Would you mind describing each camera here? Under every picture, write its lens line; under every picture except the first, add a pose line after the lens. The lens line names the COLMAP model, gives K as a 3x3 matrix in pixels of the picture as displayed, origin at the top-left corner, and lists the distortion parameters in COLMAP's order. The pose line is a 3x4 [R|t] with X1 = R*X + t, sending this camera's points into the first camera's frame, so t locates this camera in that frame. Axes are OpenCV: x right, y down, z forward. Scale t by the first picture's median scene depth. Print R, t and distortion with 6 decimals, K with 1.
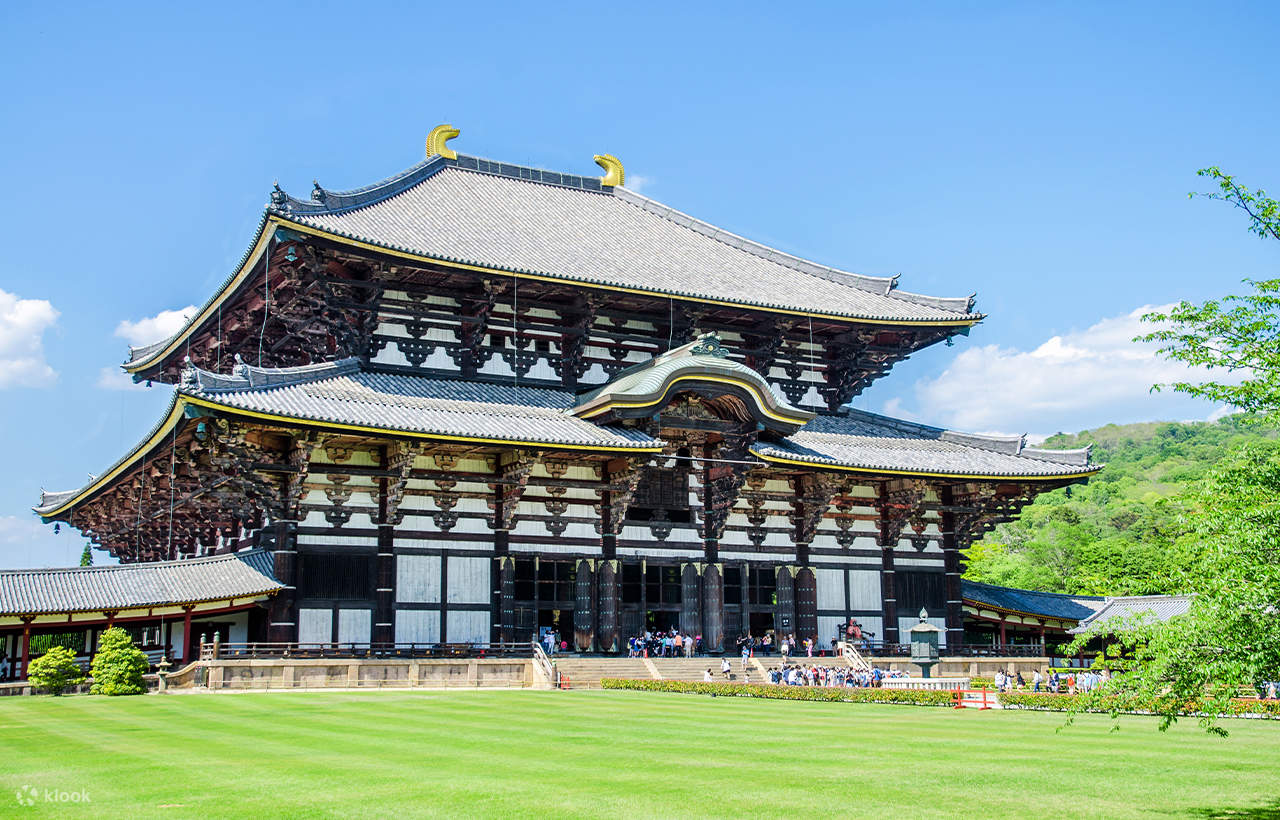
lens RADIAL K [[1390.0, 0, 640.0], [0, 1390.0, 410.0], [0, 0, 1]] dist [0.020422, 0.012937]
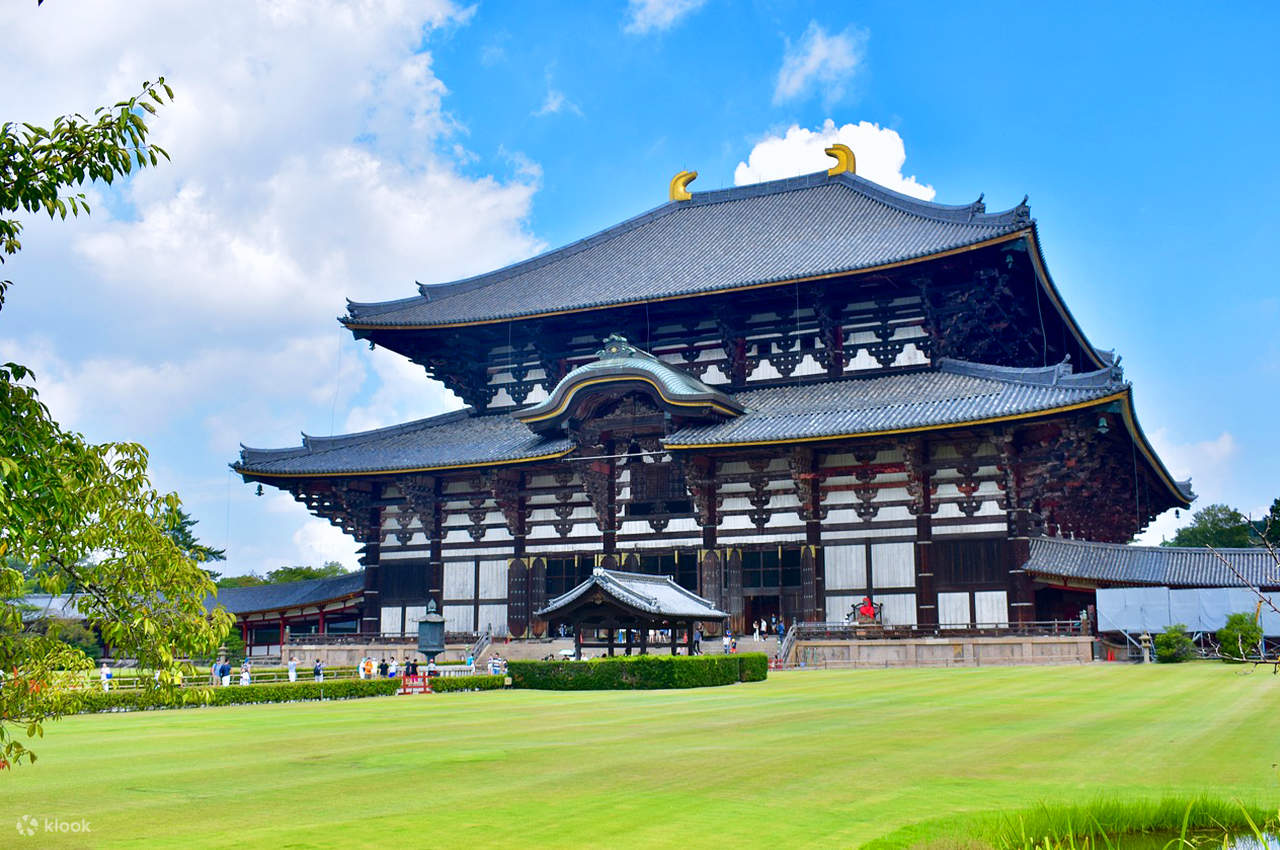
lens RADIAL K [[1264.8, 0, 640.0], [0, 1264.8, 425.0], [0, 0, 1]] dist [-0.072511, -0.001850]
pose [[0.595864, -0.139594, -0.790860, 0.725079], [0.149001, 0.986896, -0.061934, 0.066175], [0.789142, -0.080935, 0.608856, 0.383106]]
